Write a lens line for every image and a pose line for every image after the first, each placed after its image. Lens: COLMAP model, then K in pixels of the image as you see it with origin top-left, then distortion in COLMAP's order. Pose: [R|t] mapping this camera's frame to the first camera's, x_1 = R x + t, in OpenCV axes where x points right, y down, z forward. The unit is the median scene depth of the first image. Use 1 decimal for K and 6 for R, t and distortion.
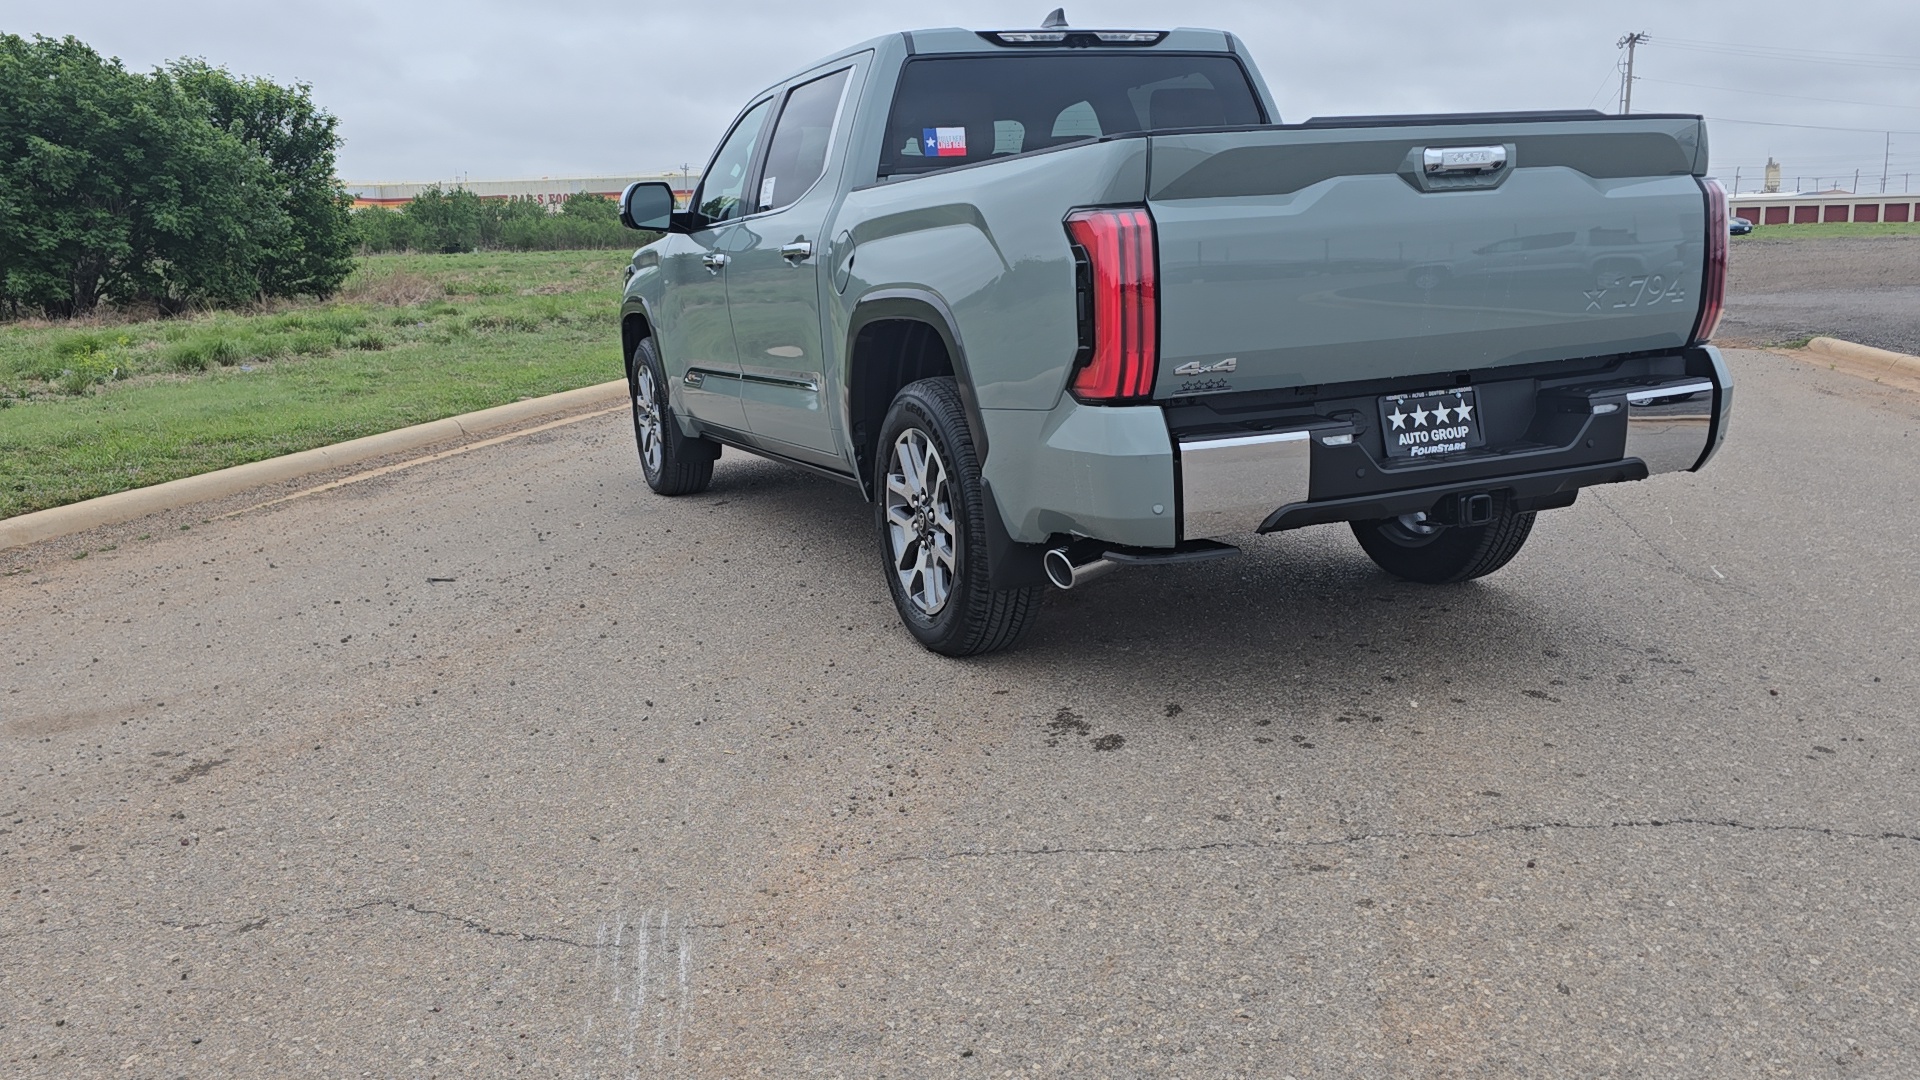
lens RADIAL K [[1569.6, 0, 954.5], [0, 1569.6, 542.0], [0, 0, 1]] dist [-0.000922, 0.012955]
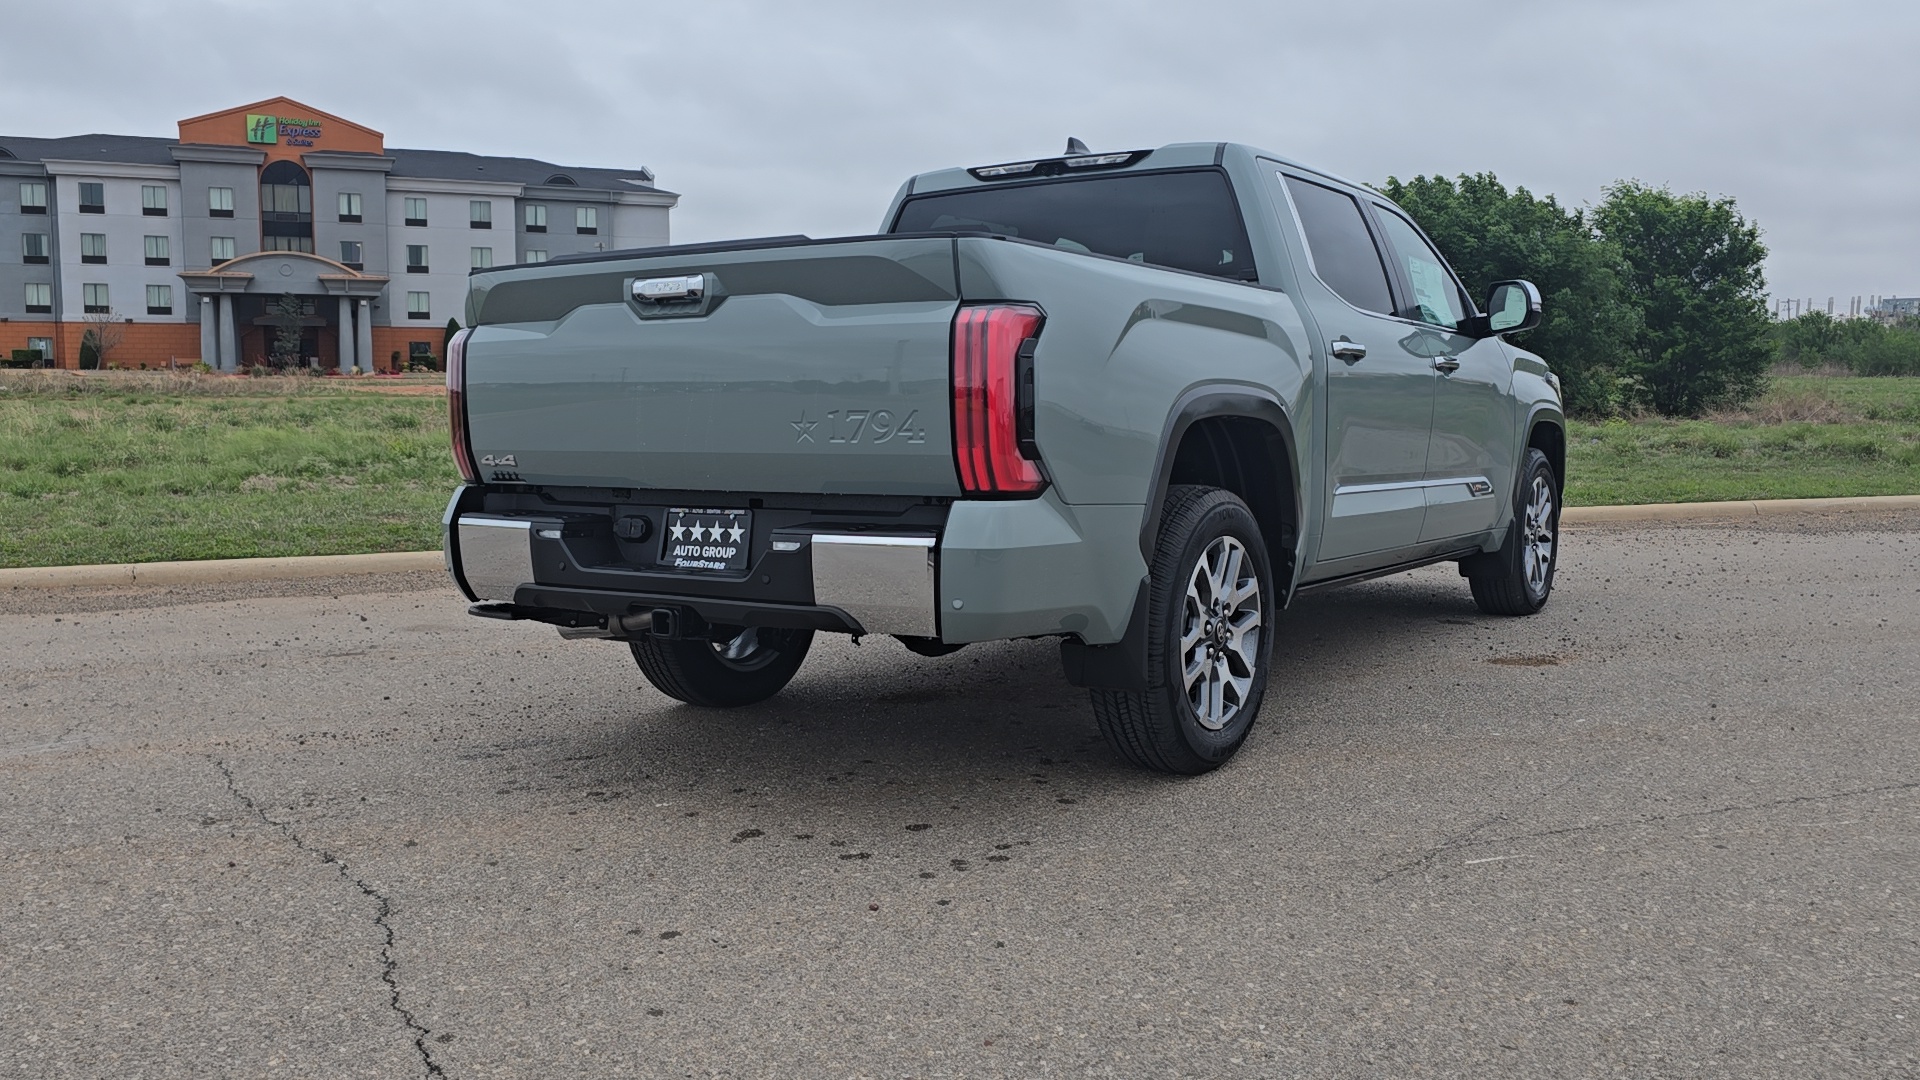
lens RADIAL K [[1569.6, 0, 960.9], [0, 1569.6, 538.8], [0, 0, 1]] dist [-0.000922, 0.012955]
pose [[0.560559, 0.118095, -0.819651, 1.244955], [-0.176138, 0.984134, 0.021333, -0.127910], [0.809166, 0.132414, 0.572466, 0.544614]]
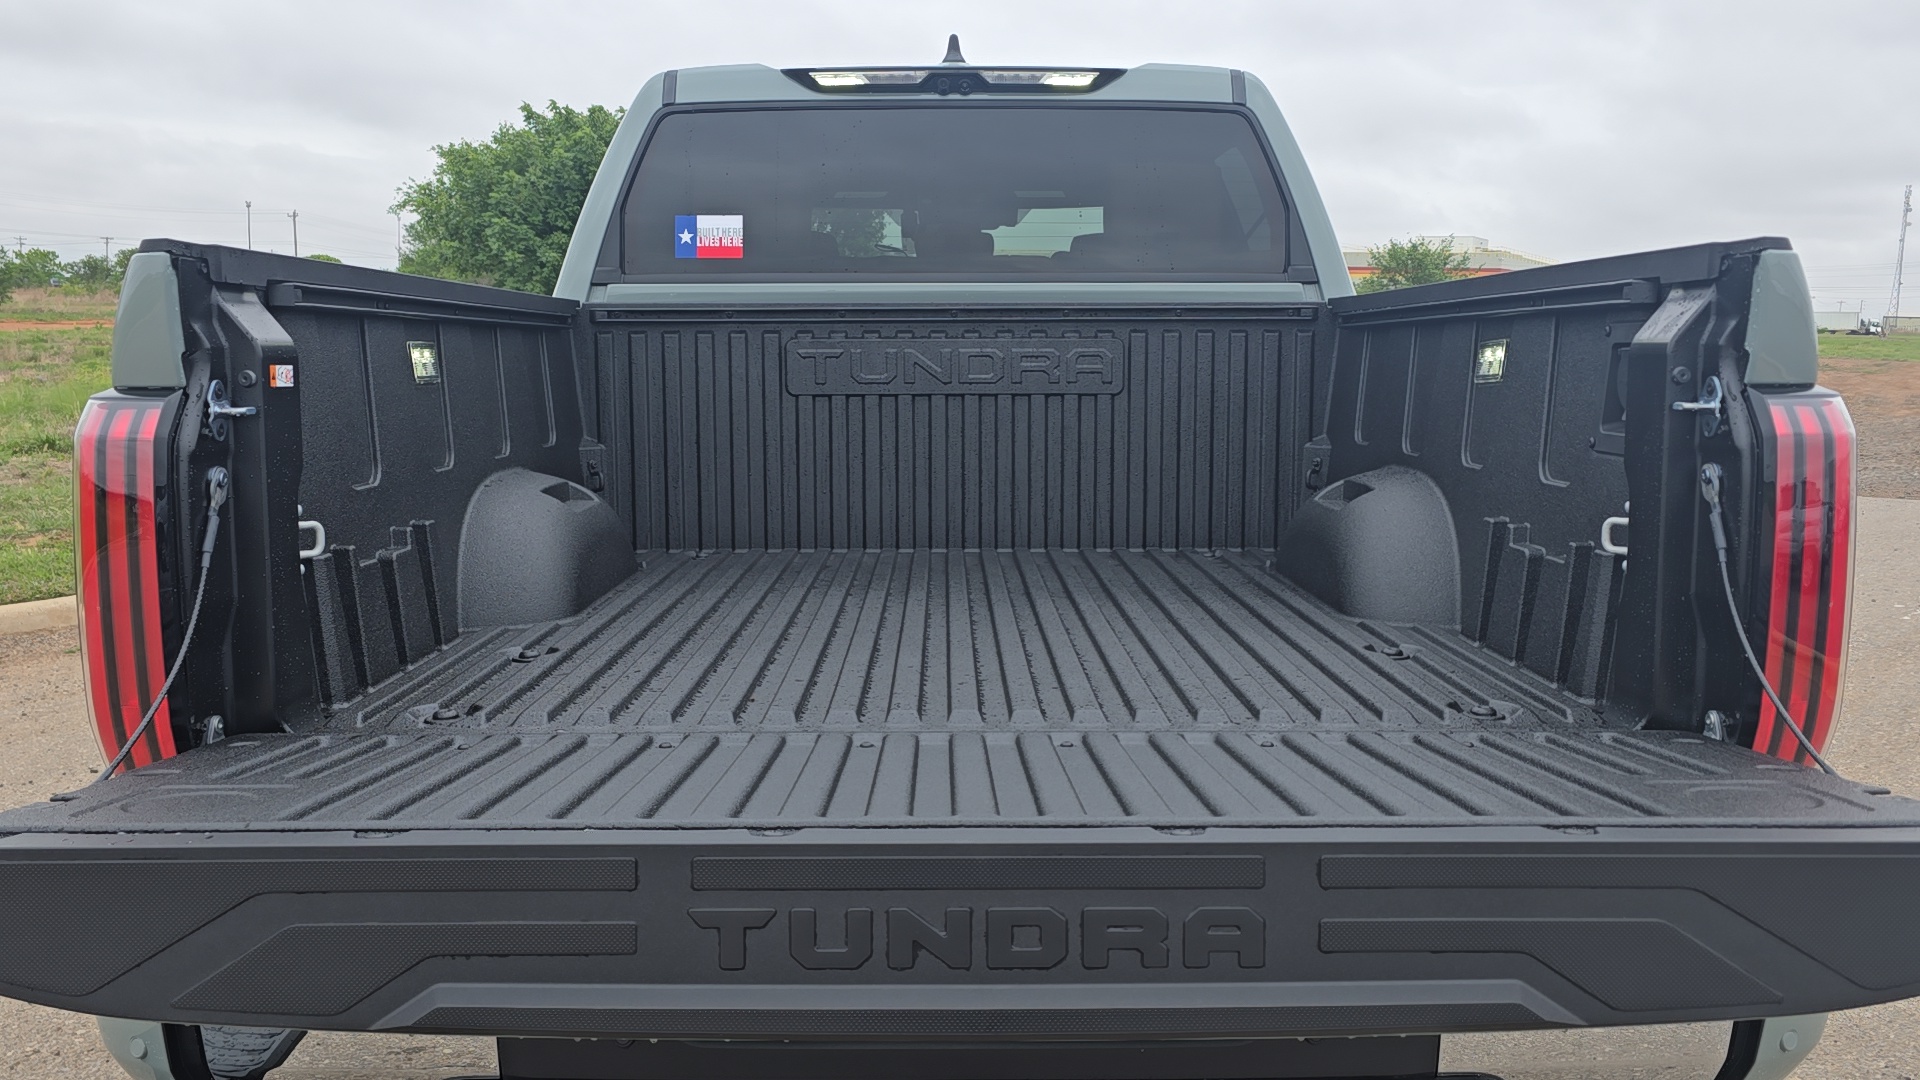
lens RADIAL K [[1569.6, 0, 954.1], [0, 1569.6, 533.0], [0, 0, 1]] dist [-0.000922, 0.012955]
pose [[0.922237, 0.101626, -0.373029, 0.453643], [-0.120163, 0.992395, -0.026714, -0.169235], [0.367477, 0.069461, 0.927435, 0.586146]]
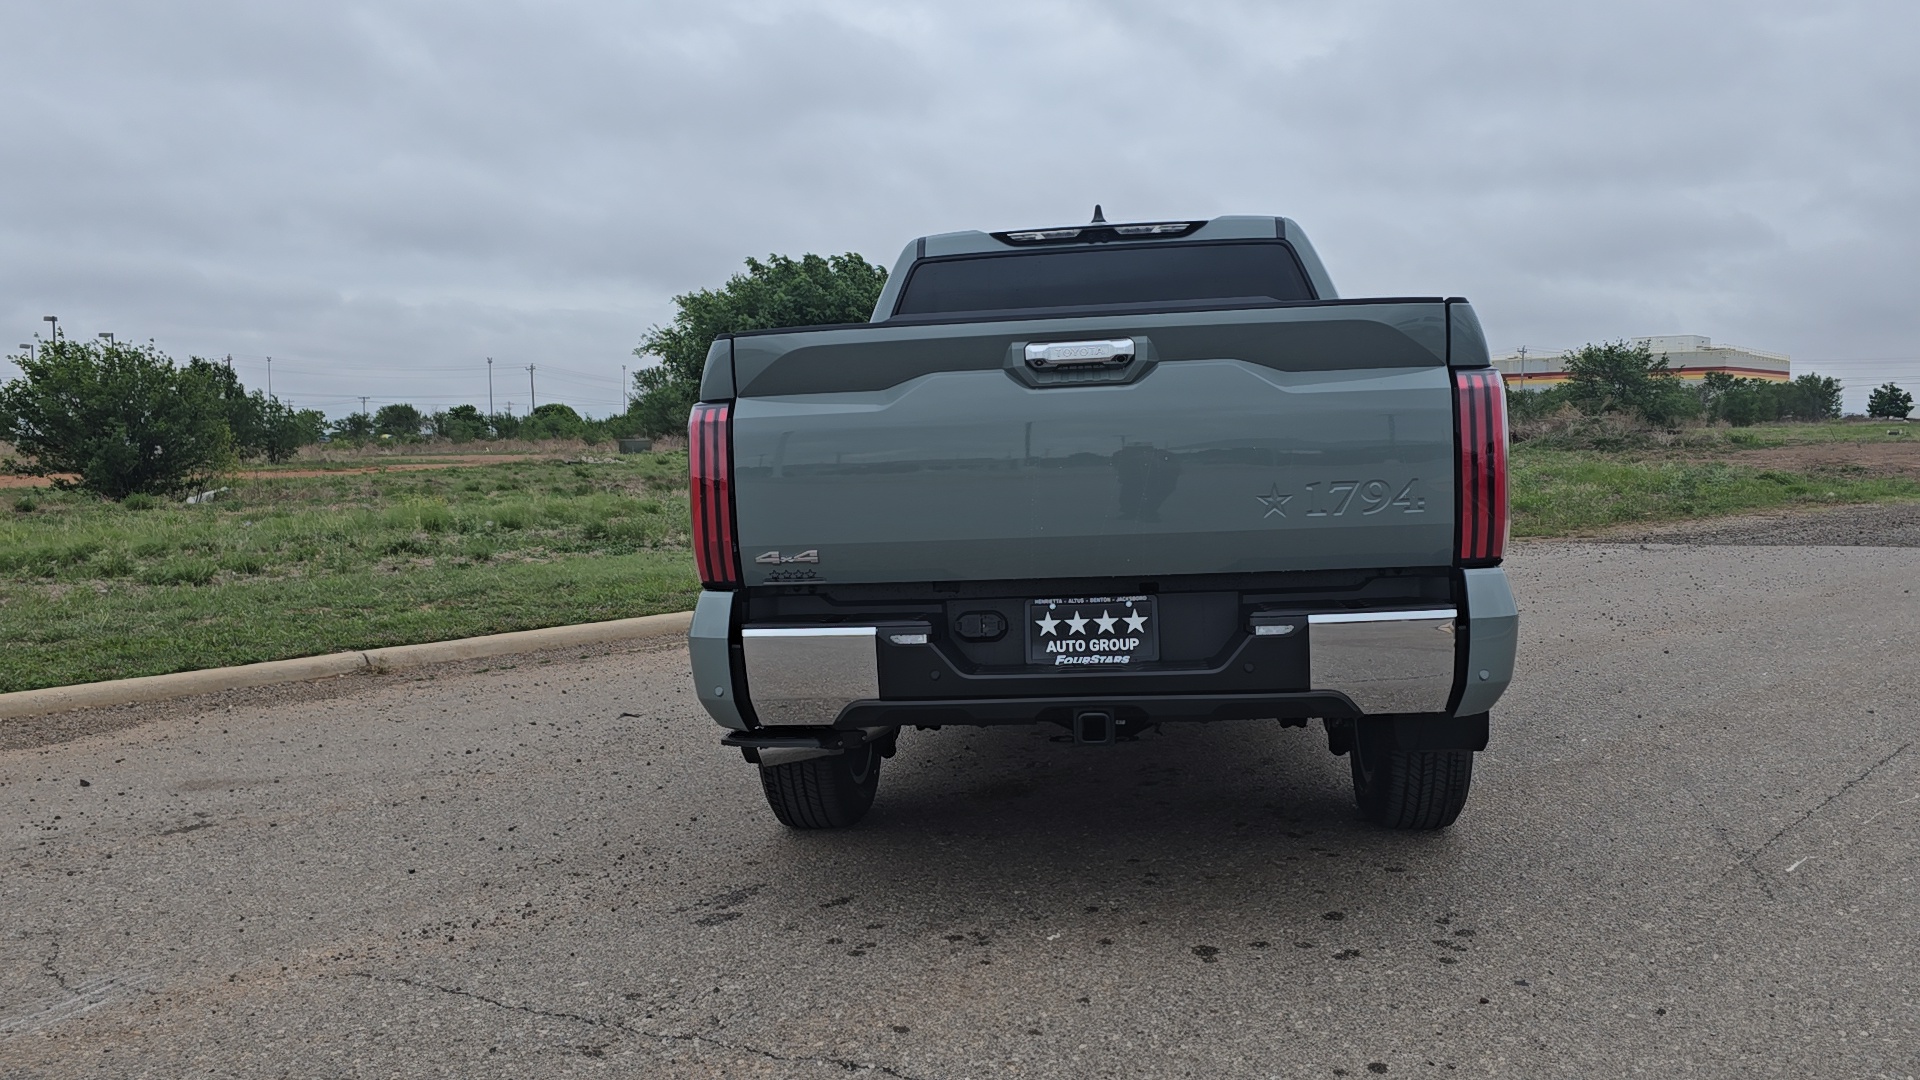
lens RADIAL K [[1569.6, 0, 955.1], [0, 1569.6, 544.1], [0, 0, 1]] dist [-0.000922, 0.012955]
pose [[0.868338, 0.046103, -0.493826, 0.689236], [-0.101135, 0.991209, -0.085297, -0.039938], [0.485552, 0.124010, 0.865367, 0.152592]]
